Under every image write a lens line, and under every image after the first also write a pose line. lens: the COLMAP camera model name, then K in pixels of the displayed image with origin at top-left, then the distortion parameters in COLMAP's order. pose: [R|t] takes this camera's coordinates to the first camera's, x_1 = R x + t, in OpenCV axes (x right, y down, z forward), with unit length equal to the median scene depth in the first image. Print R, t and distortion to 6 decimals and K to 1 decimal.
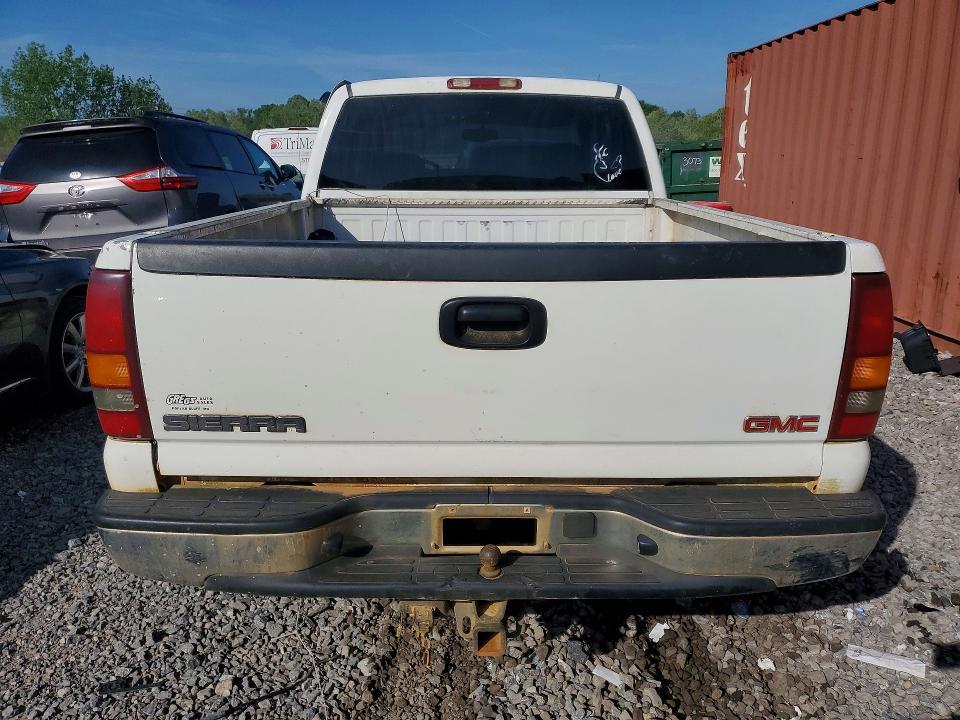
lens RADIAL K [[730.8, 0, 480.0], [0, 730.8, 360.0], [0, 0, 1]] dist [0.046687, -0.003216]
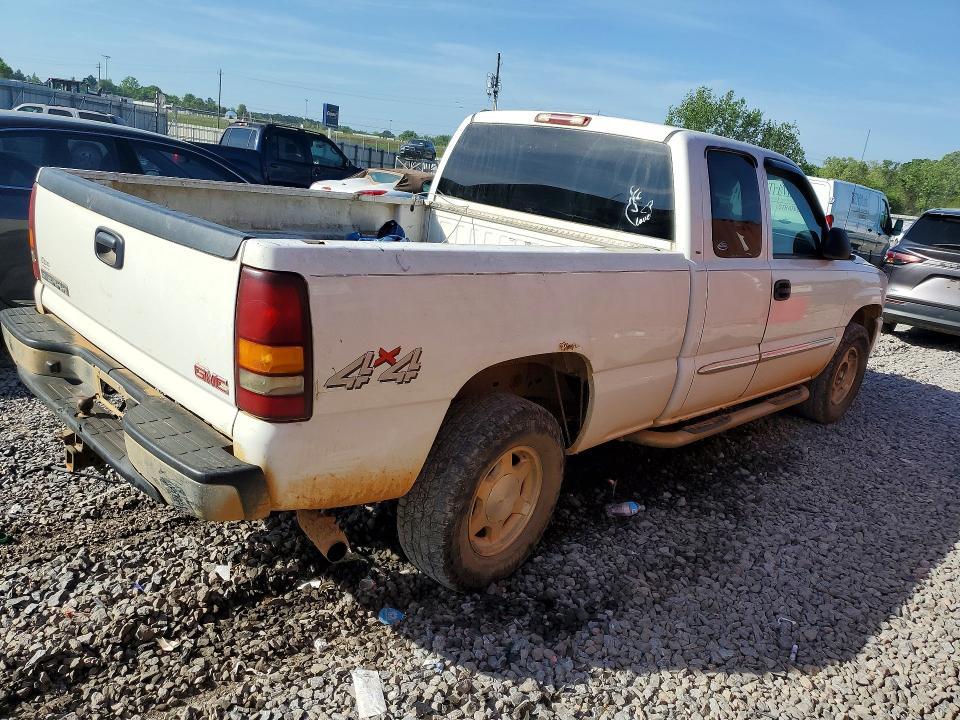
lens RADIAL K [[740.1, 0, 482.5], [0, 740.1, 350.9], [0, 0, 1]] dist [-0.002858, -0.001324]
pose [[0.713105, 0.267525, -0.648006, 0.715195], [-0.308765, 0.949700, 0.052293, -0.075846], [0.629401, 0.162791, 0.759838, 0.162301]]
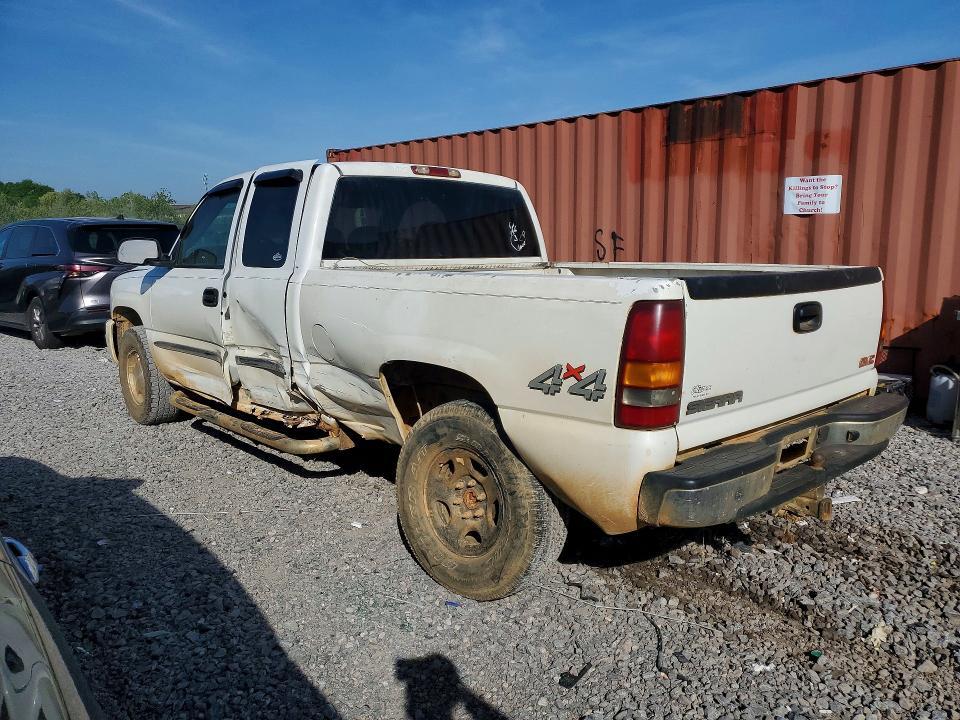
lens RADIAL K [[740.1, 0, 482.5], [0, 740.1, 350.9], [0, 0, 1]] dist [-0.002858, -0.001324]
pose [[0.734315, -0.094926, 0.672139, -0.781641], [0.178887, 0.982234, -0.056713, -0.005482], [-0.654814, 0.161882, 0.738250, 0.103280]]
